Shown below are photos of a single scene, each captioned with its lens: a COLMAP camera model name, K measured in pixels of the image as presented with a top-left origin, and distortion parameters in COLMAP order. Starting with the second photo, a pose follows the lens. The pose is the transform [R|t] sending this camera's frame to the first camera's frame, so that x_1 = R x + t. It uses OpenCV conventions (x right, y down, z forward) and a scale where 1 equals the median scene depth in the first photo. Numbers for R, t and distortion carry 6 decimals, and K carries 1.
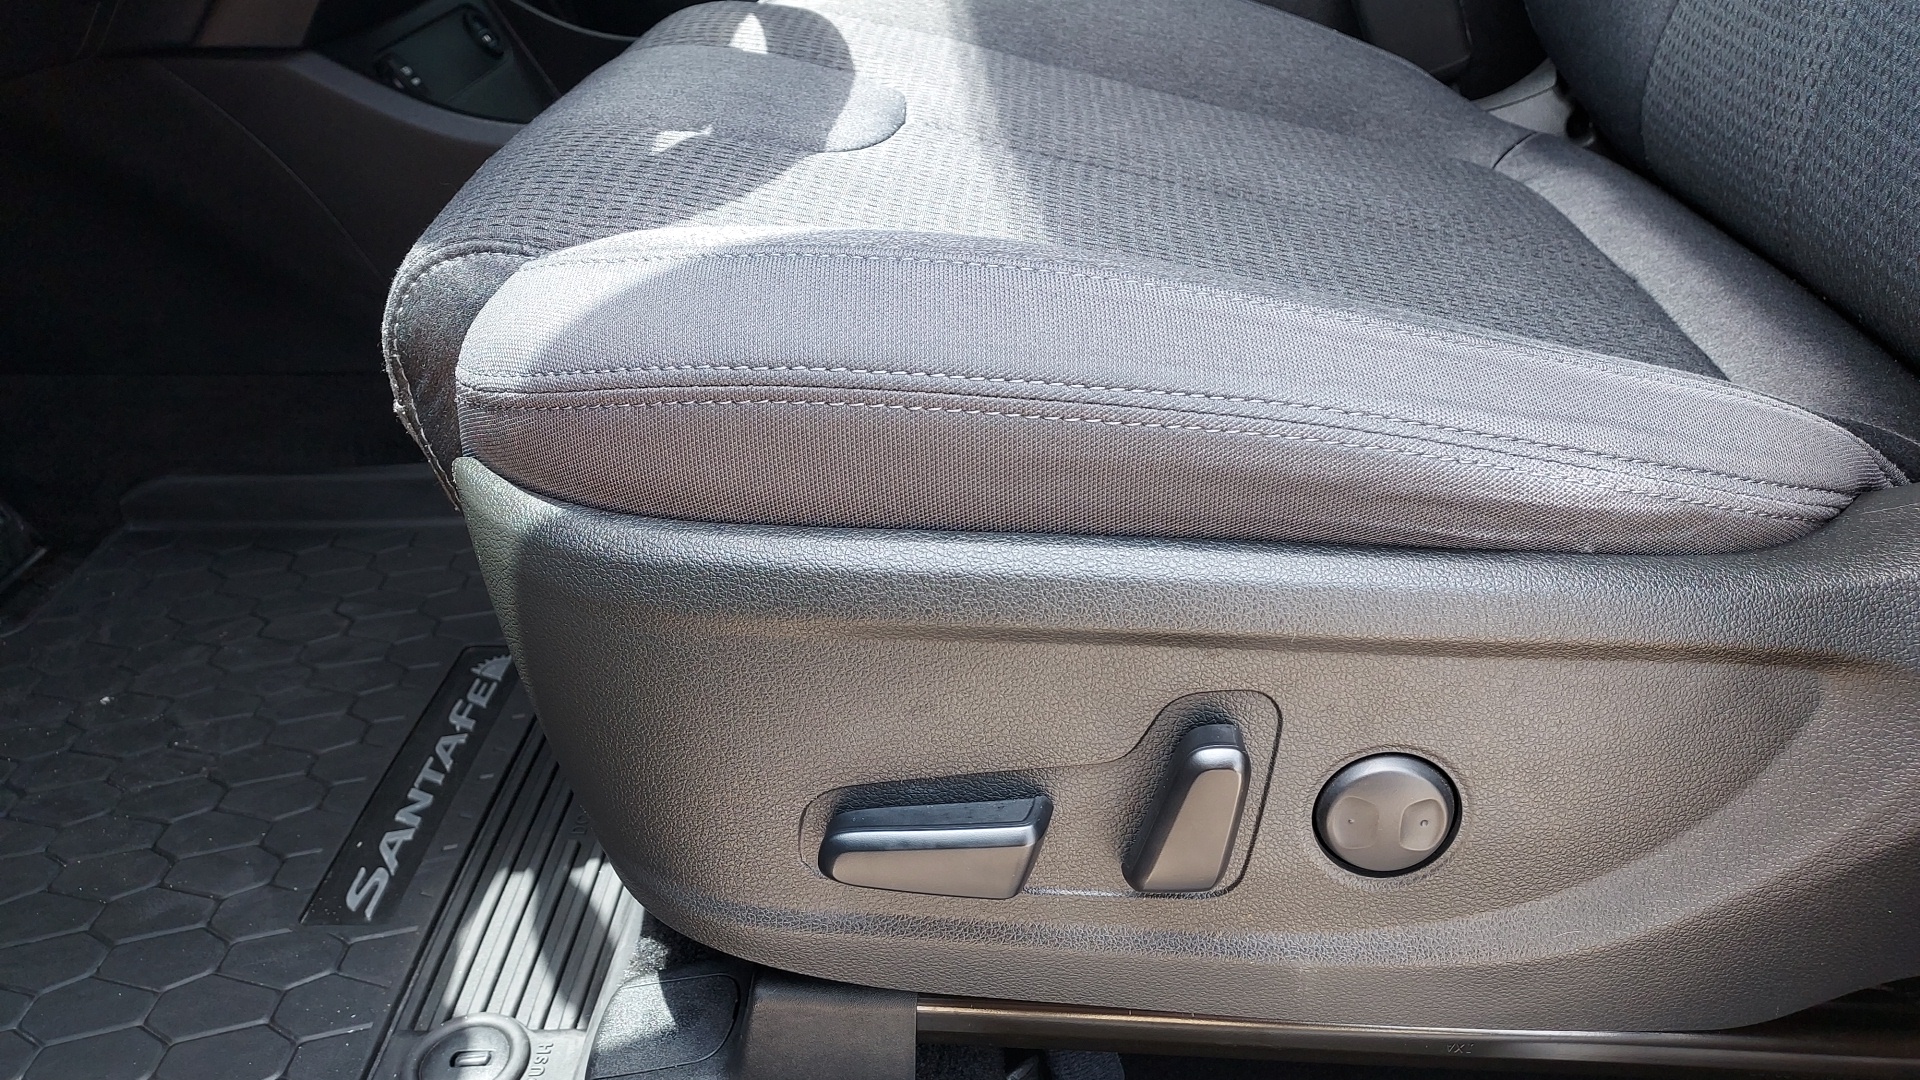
lens RADIAL K [[1394.4, 0, 953.5], [0, 1394.4, 543.6], [0, 0, 1]] dist [0.049029, -0.030714]
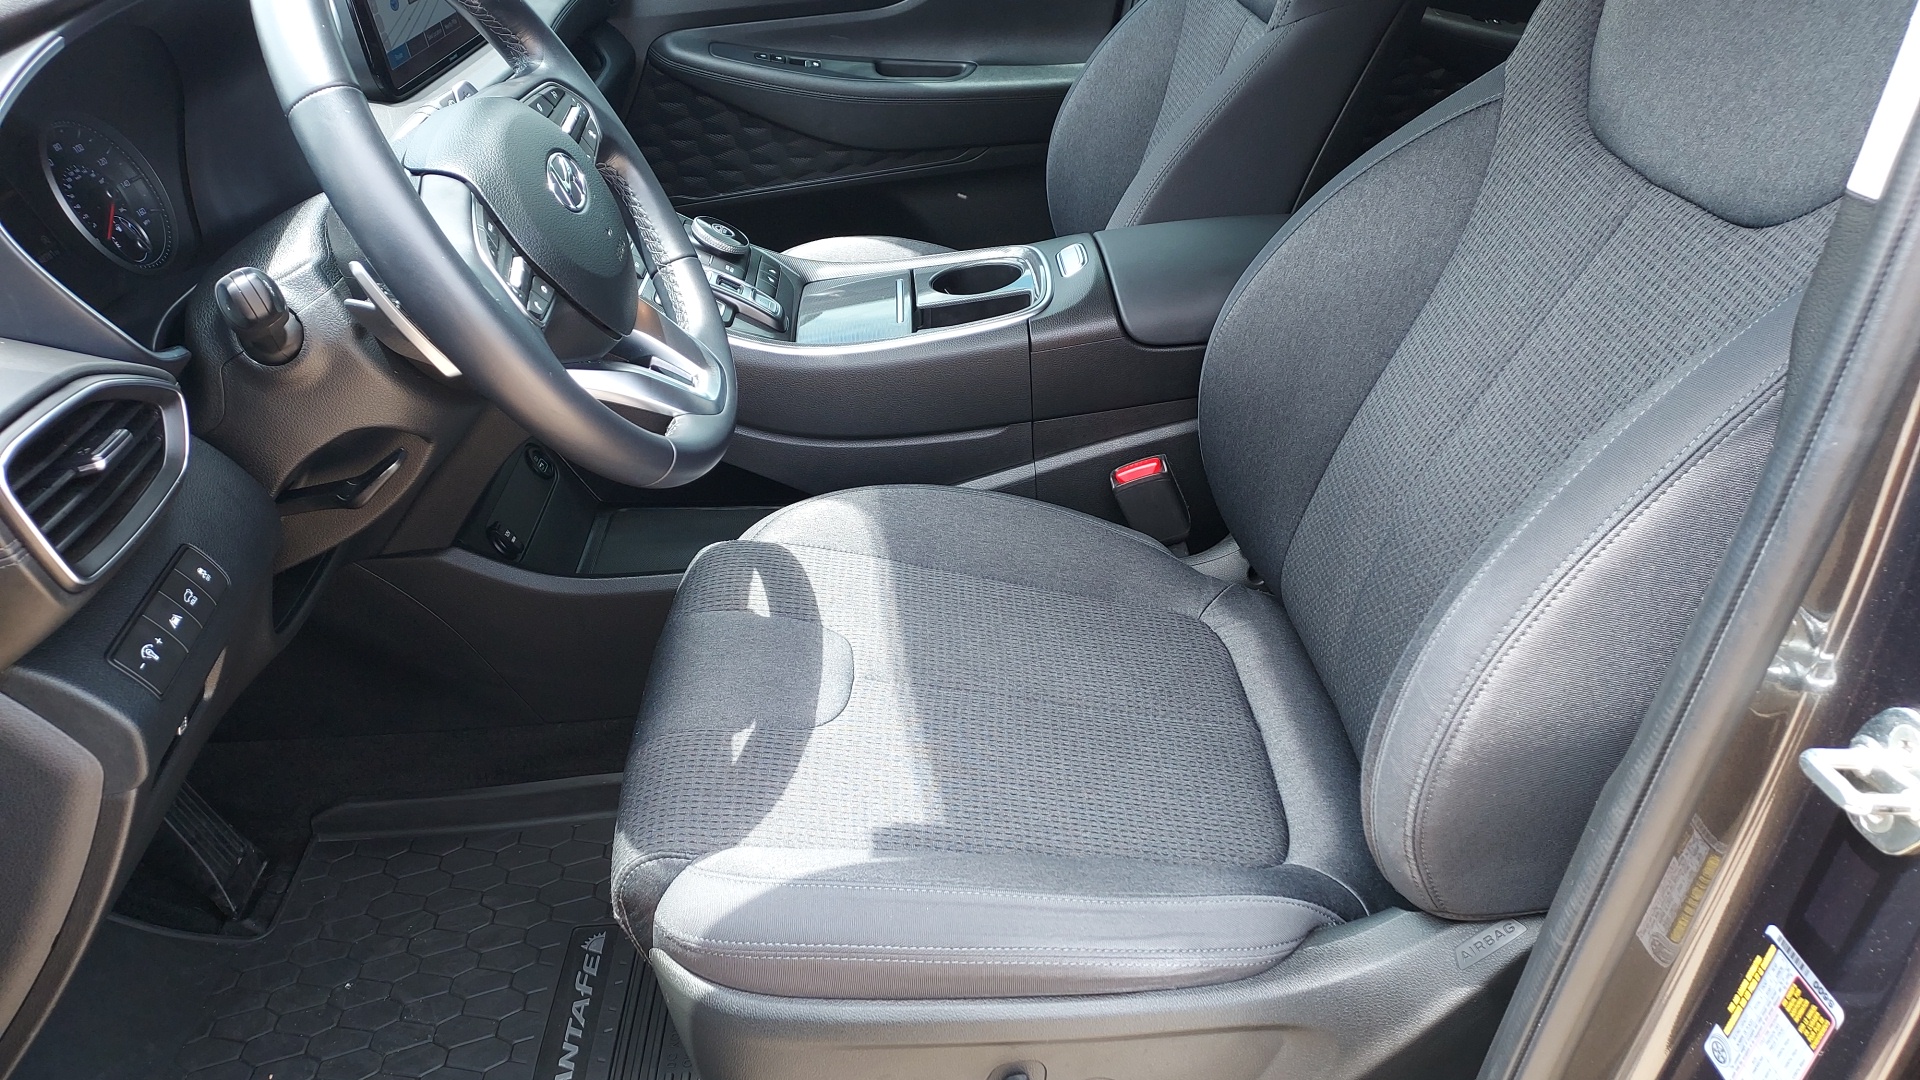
lens RADIAL K [[1394.4, 0, 966.6], [0, 1394.4, 537.3], [0, 0, 1]] dist [0.049029, -0.030714]
pose [[0.996275, -0.043629, 0.074375, -0.013487], [0.043111, 0.999034, 0.008560, -0.416444], [-0.074677, -0.005322, 0.997194, -0.683666]]
